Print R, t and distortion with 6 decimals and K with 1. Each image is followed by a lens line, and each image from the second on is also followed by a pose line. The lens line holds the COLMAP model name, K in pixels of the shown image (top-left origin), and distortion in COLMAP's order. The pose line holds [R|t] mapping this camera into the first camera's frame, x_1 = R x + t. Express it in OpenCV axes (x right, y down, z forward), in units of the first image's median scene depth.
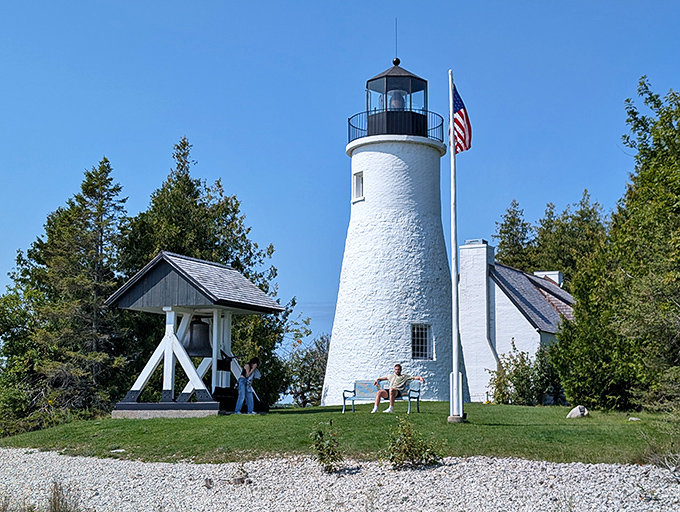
lens RADIAL K [[982.5, 0, 339.9], [0, 982.5, 254.7], [0, 0, 1]] dist [0.087335, 0.000000]
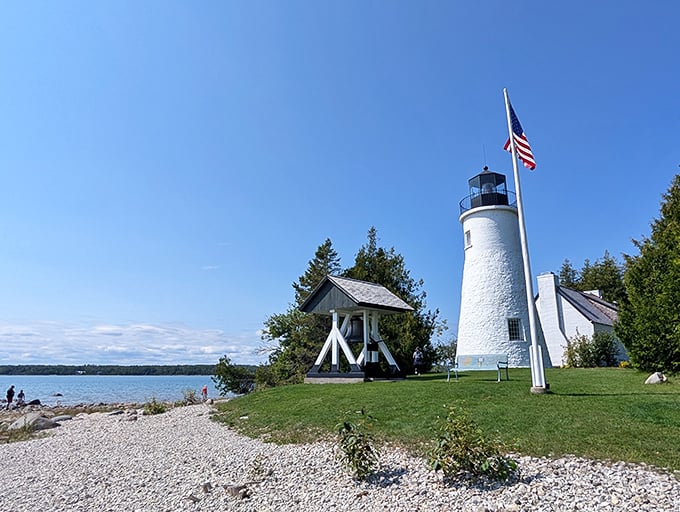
lens RADIAL K [[453.2, 0, 336.5], [0, 453.2, 261.1], [0, 0, 1]] dist [-0.026490, 0.015522]
pose [[0.953249, -0.083545, -0.290409, 0.026689], [0.059447, 0.994089, -0.090851, 0.025849], [0.296282, 0.069339, 0.952580, 0.199096]]
